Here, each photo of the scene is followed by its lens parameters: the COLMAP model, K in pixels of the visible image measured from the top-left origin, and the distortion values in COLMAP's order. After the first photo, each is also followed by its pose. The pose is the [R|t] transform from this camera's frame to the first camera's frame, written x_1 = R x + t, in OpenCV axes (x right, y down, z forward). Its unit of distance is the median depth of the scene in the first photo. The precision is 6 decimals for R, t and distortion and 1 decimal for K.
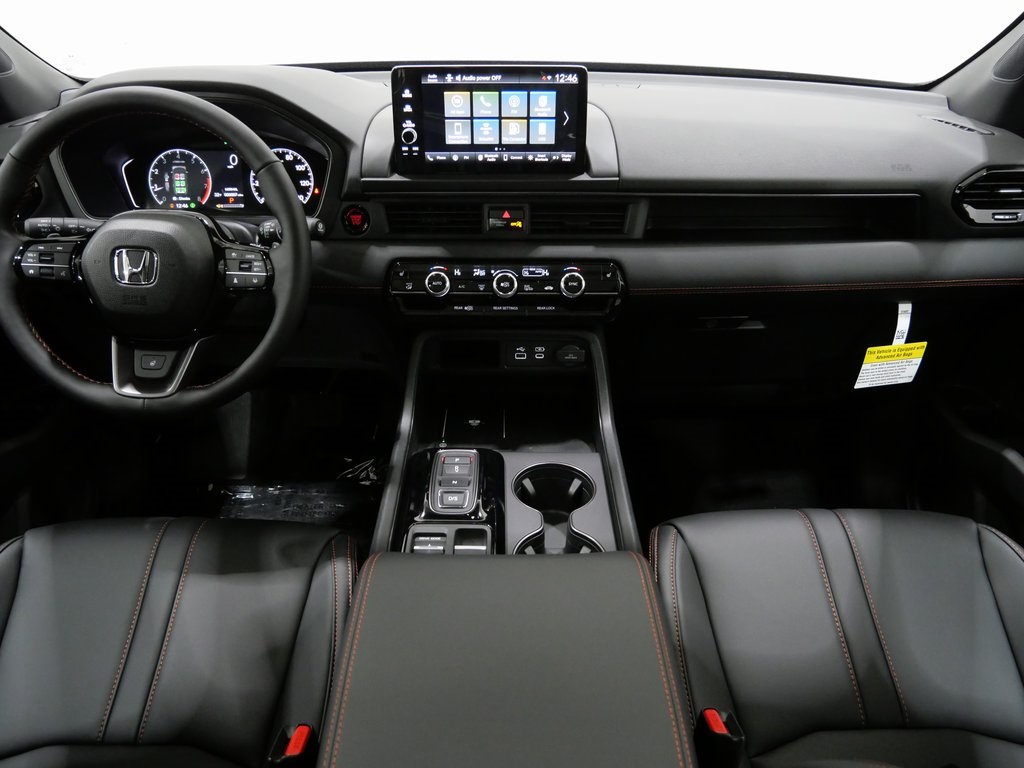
lens RADIAL K [[744.7, 0, 513.2], [0, 744.7, 387.9], [0, 0, 1]] dist [-0.049237, 0.011634]
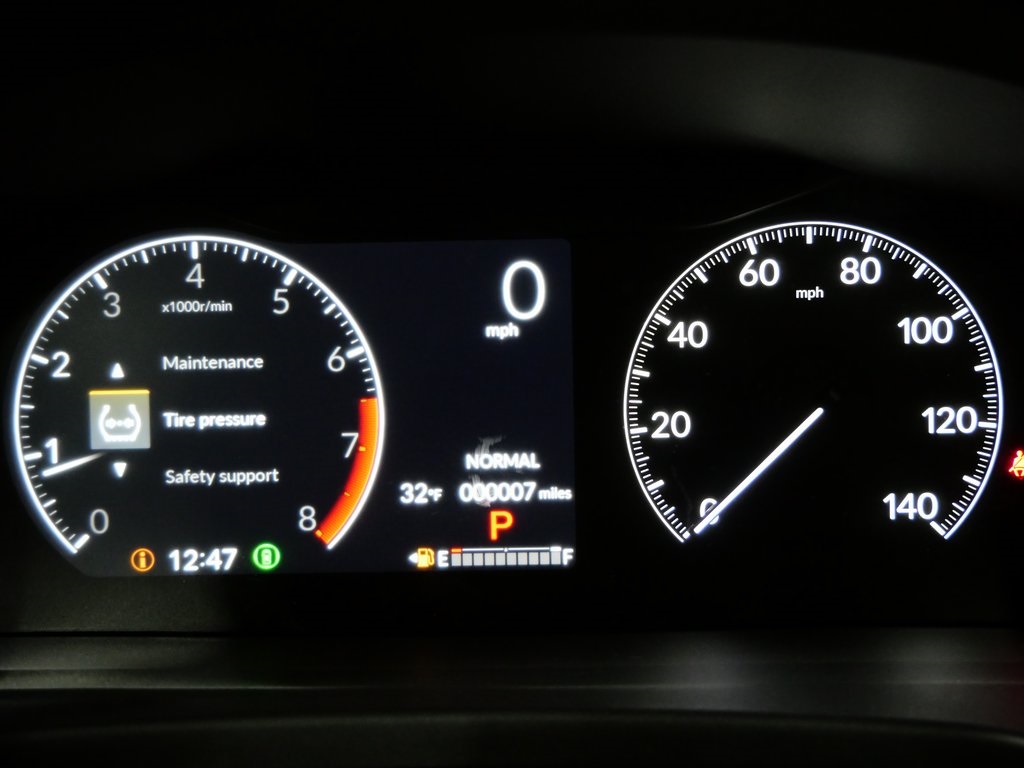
lens RADIAL K [[1018.7, 0, 511.3], [0, 1018.7, 380.1], [0, 0, 1]] dist [0.019559, 0.000000]
pose [[0.998893, -0.022712, -0.041198, -0.374067], [0.014891, 0.983360, -0.181058, -0.247895], [0.044625, 0.180244, 0.982609, 0.776038]]
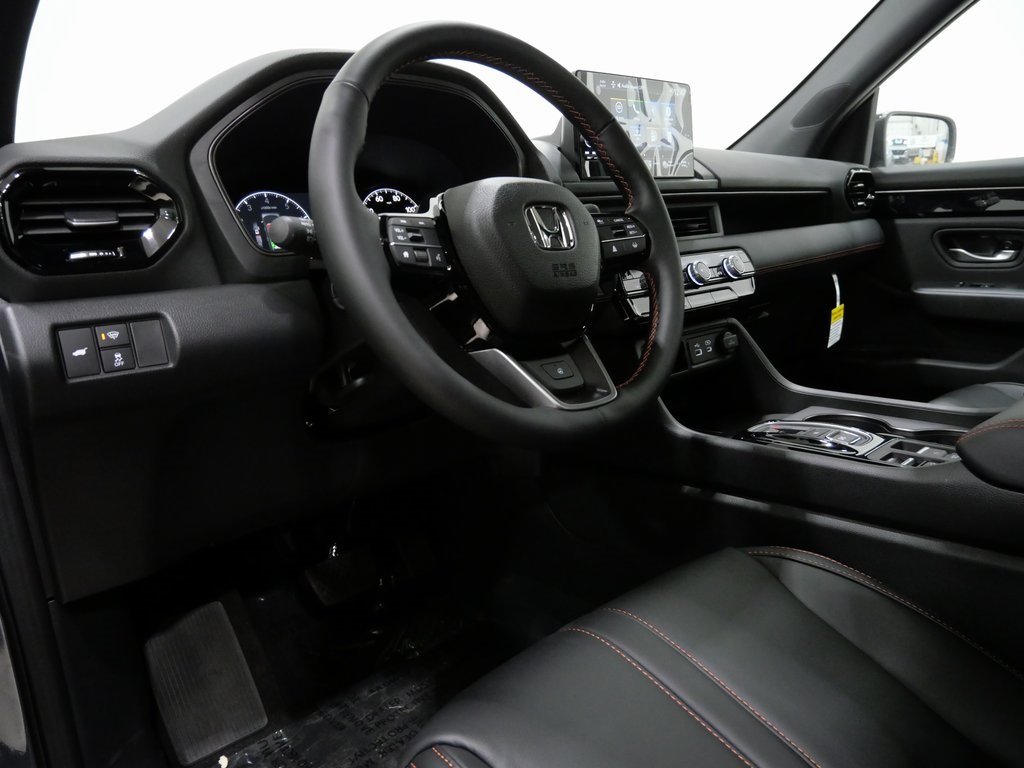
lens RADIAL K [[744.7, 0, 517.0], [0, 744.7, 385.2], [0, 0, 1]] dist [-0.049237, 0.011634]
pose [[0.735572, -0.197030, 0.648162, -0.780086], [0.389951, 0.905515, -0.167278, 0.064882], [-0.553961, 0.375796, 0.742903, 0.394291]]
